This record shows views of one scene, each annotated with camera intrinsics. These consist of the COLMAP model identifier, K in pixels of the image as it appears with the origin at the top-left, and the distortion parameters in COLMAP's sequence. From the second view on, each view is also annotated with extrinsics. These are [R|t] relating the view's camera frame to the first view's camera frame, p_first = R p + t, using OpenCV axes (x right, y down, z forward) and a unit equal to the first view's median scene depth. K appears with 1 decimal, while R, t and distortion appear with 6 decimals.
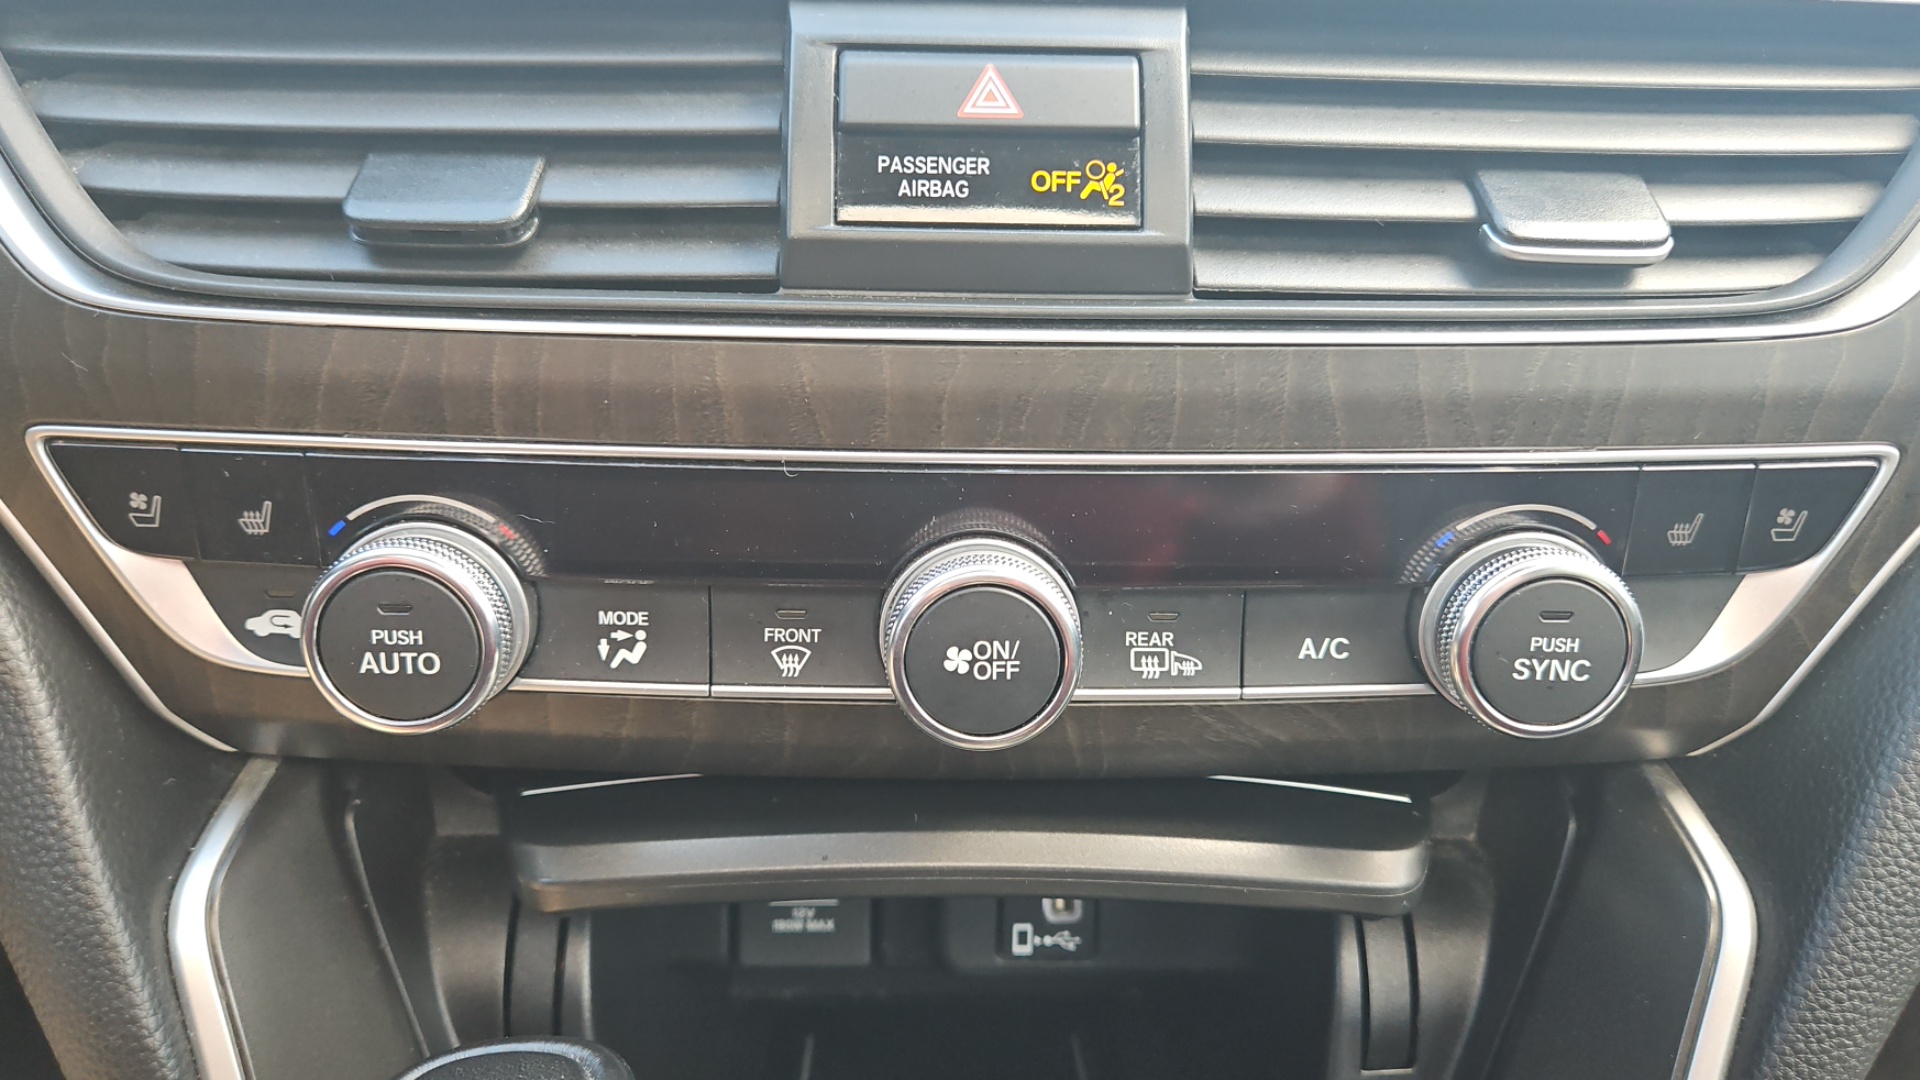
lens RADIAL K [[1435.7, 0, 960.0], [0, 1435.7, 540.0], [0, 0, 1]] dist [0.030769, -0.001851]
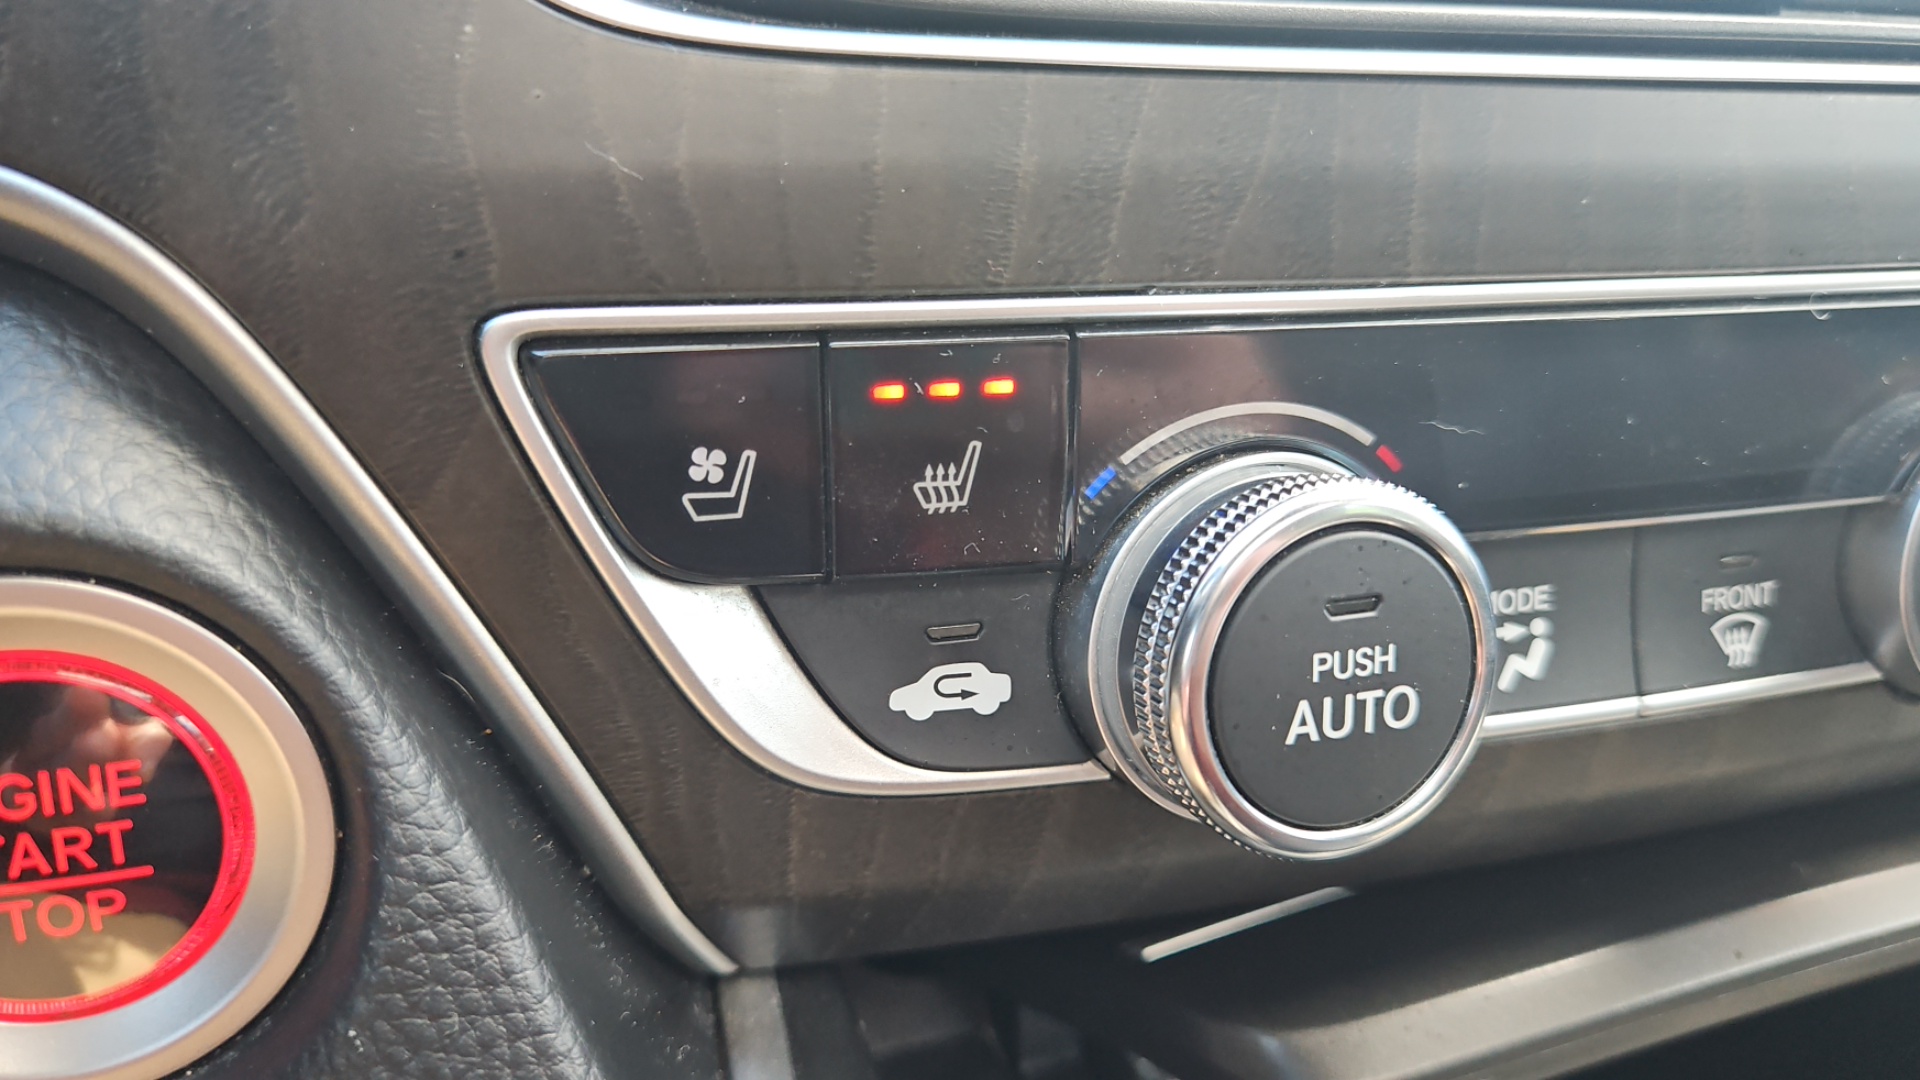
lens RADIAL K [[1470.6, 0, 961.3], [0, 1470.6, 534.1], [0, 0, 1]] dist [0.011616, -0.013195]
pose [[0.941226, -0.102787, 0.321759, -0.645887], [0.122217, 0.991668, -0.040724, 0.025144], [-0.314892, 0.077655, 0.945945, 0.519571]]
